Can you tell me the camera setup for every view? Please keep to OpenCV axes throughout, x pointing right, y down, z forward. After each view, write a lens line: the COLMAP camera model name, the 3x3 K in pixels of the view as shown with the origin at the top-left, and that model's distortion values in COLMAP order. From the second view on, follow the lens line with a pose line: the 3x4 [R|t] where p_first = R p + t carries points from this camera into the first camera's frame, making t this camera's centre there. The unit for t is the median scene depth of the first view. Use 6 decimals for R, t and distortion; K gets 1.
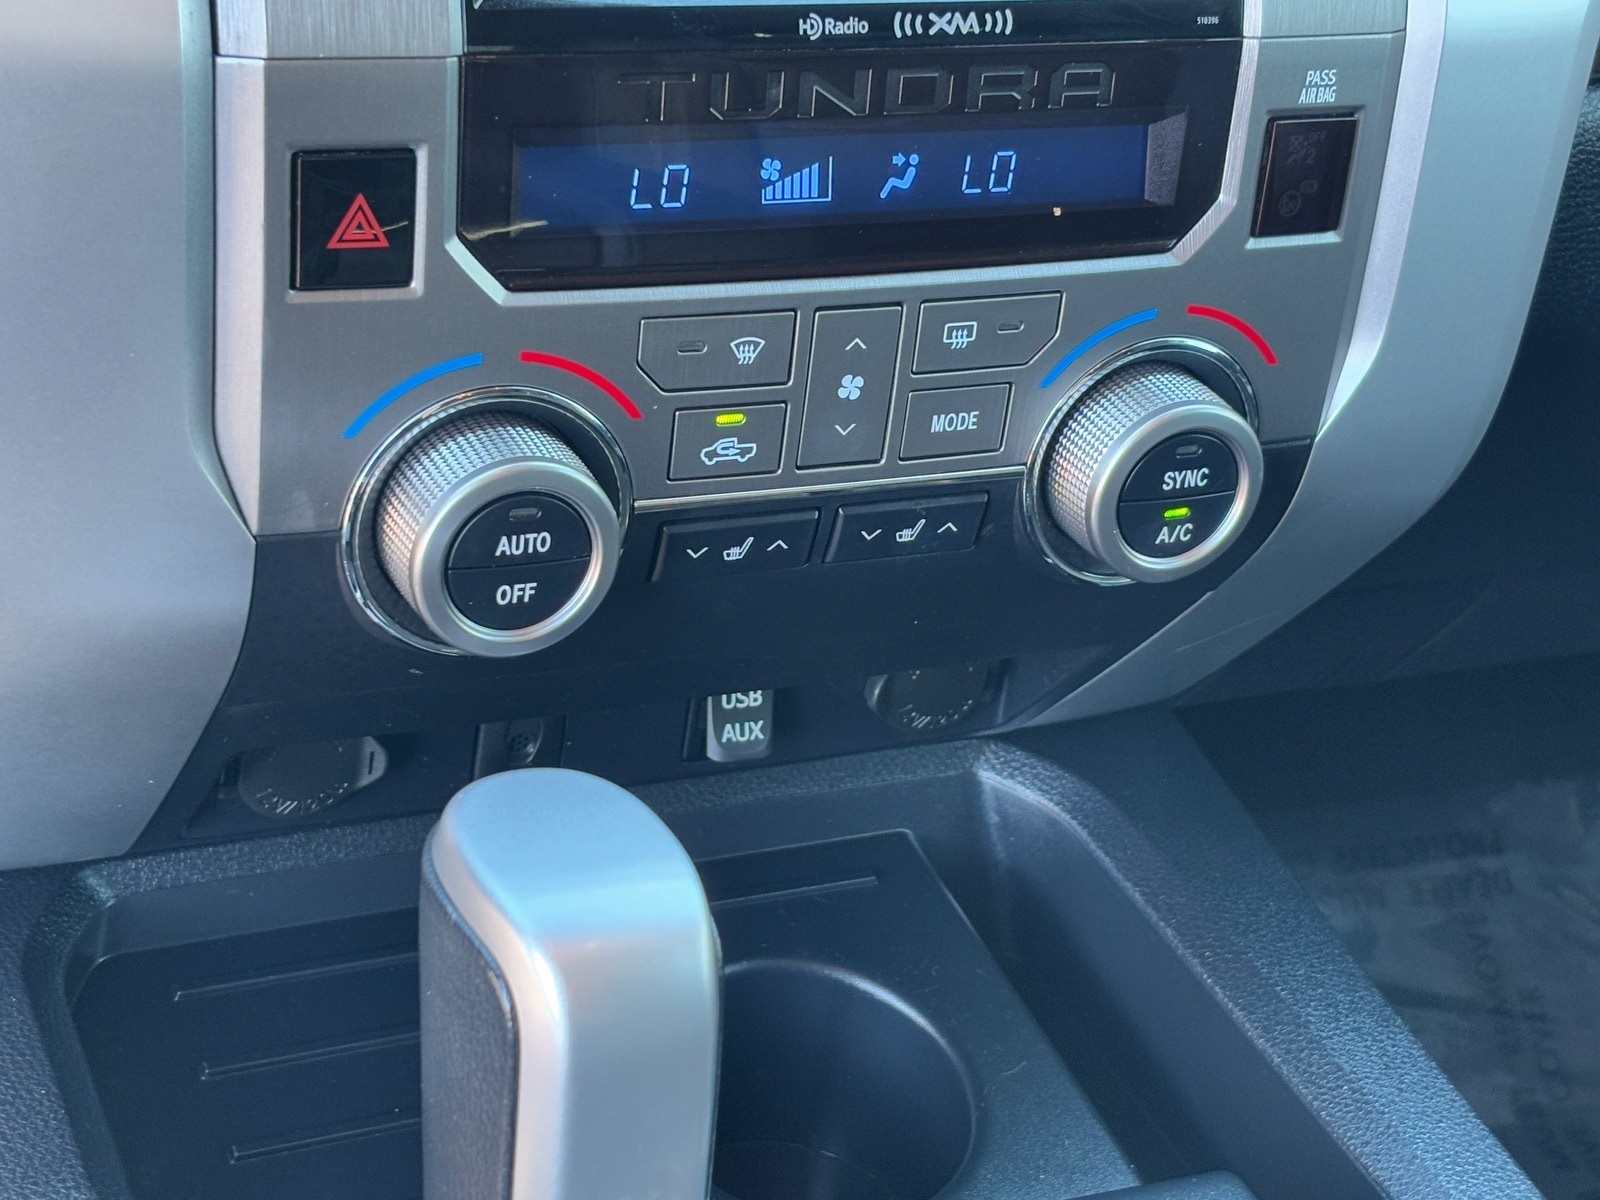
lens RADIAL K [[2819.8, 0, 800.0], [0, 2819.8, 600.0], [0, 0, 1]] dist [0.297972, -1.327075]
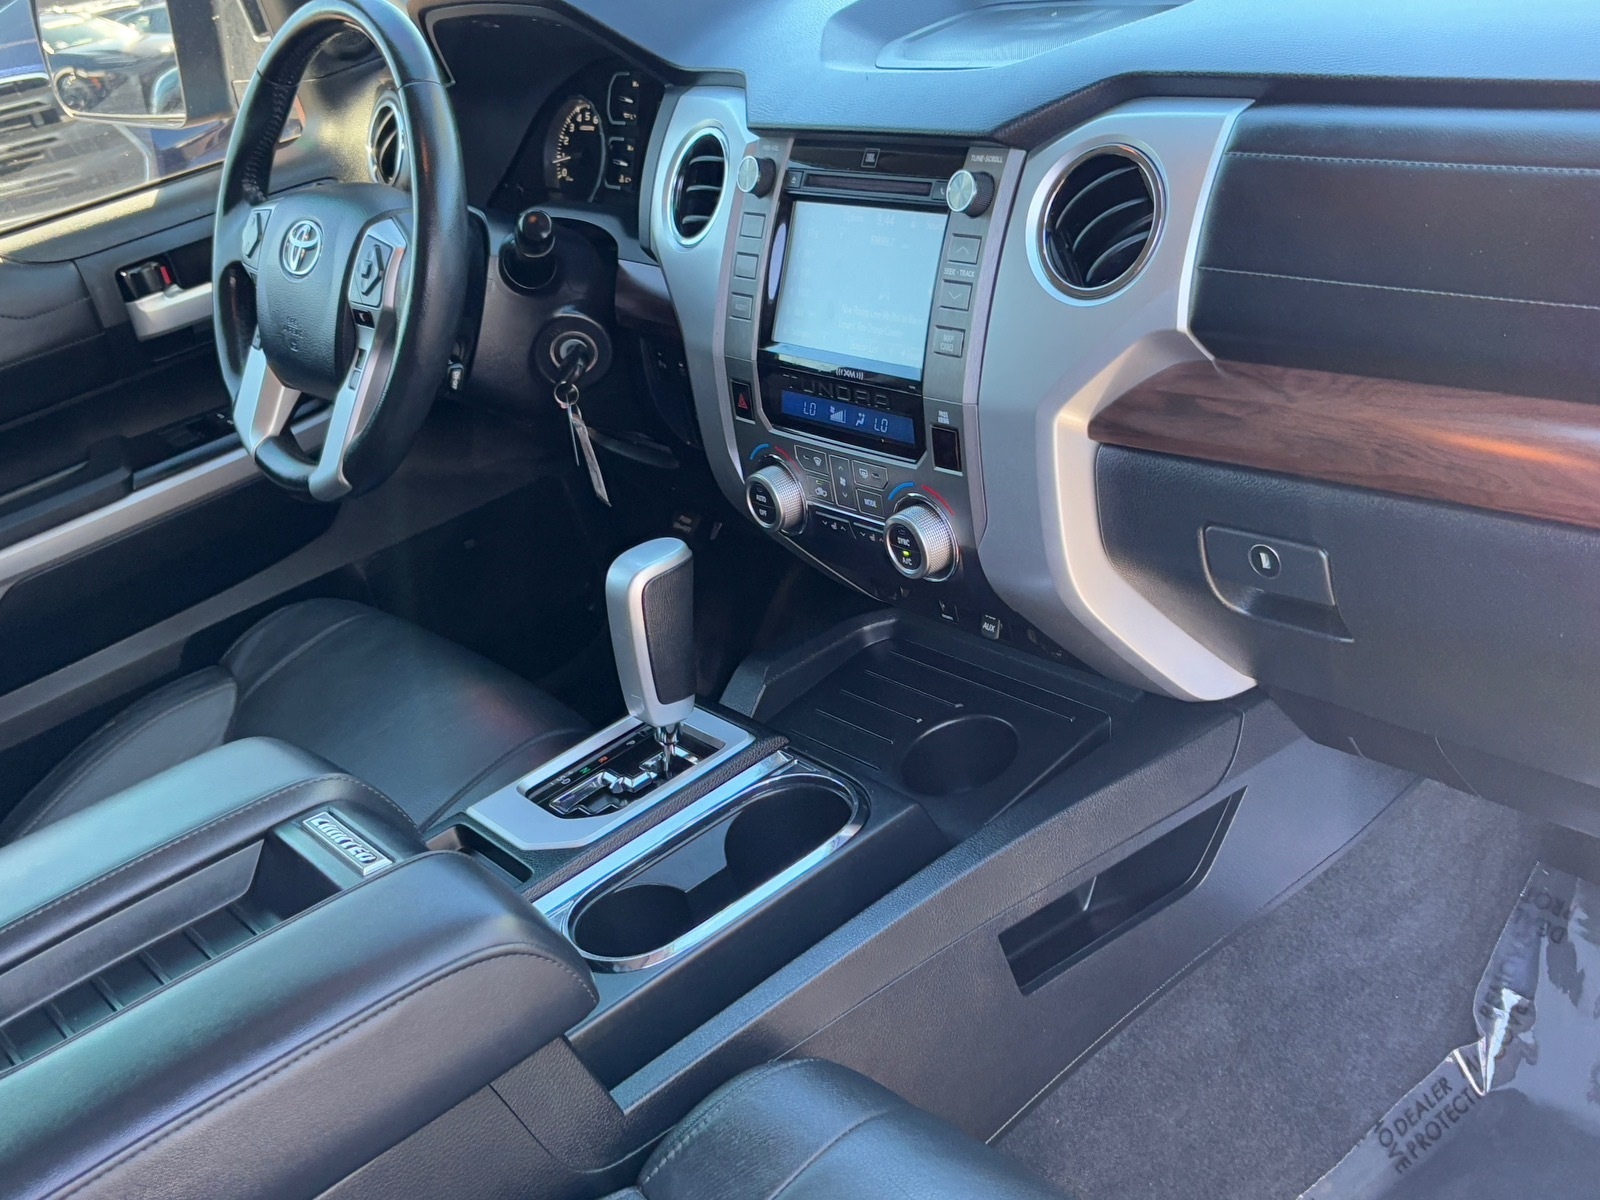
lens RADIAL K [[1785.0, 0, 846.9], [0, 1785.0, 637.9], [0, 0, 1]] dist [0.099688, -0.040657]
pose [[0.215280, 0.270724, -0.938277, 1.929409], [-0.268183, 0.940254, 0.209762, -0.329048], [0.939006, 0.206472, 0.275021, 0.486319]]
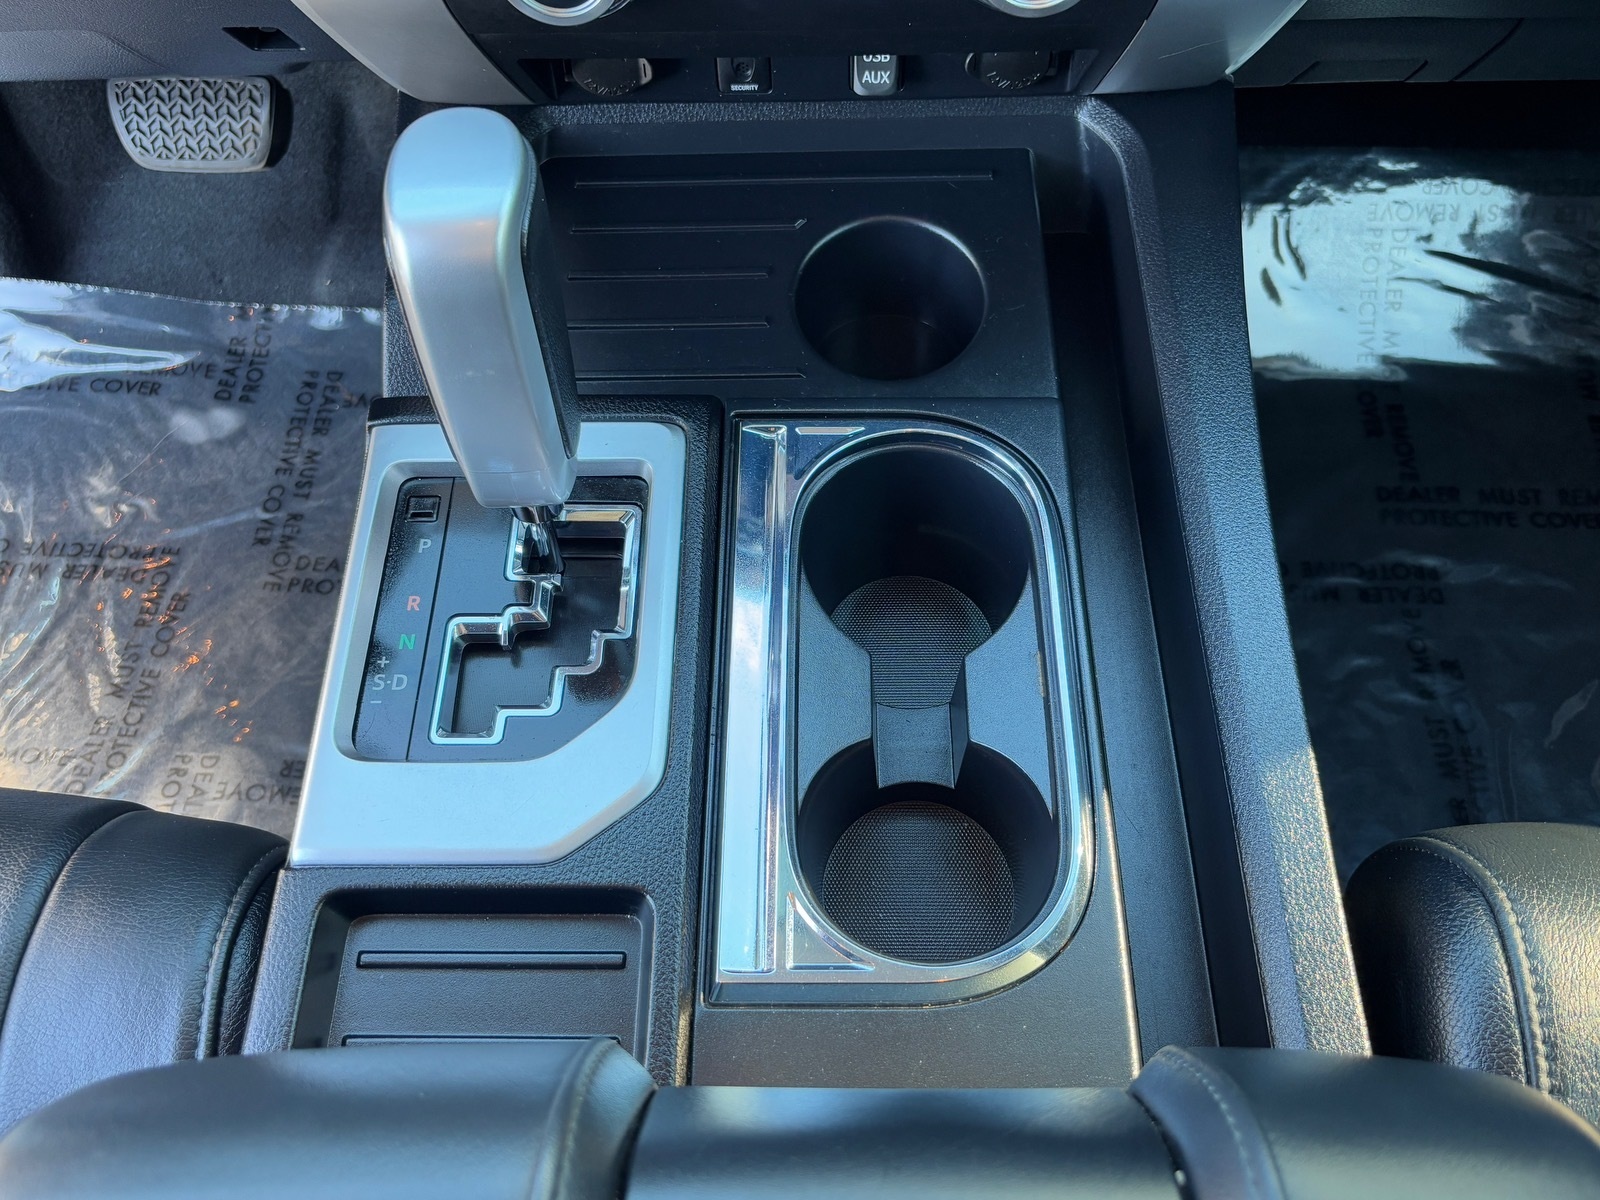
lens RADIAL K [[1337.0, 0, 800.0], [0, 1337.0, 600.0], [0, 0, 1]] dist [0.002046, 0.000485]
pose [[0.889452, 0.276051, -0.364240, 0.380073], [-0.078256, 0.877195, 0.473714, -0.063995], [0.450279, -0.392842, 0.801826, 0.285562]]
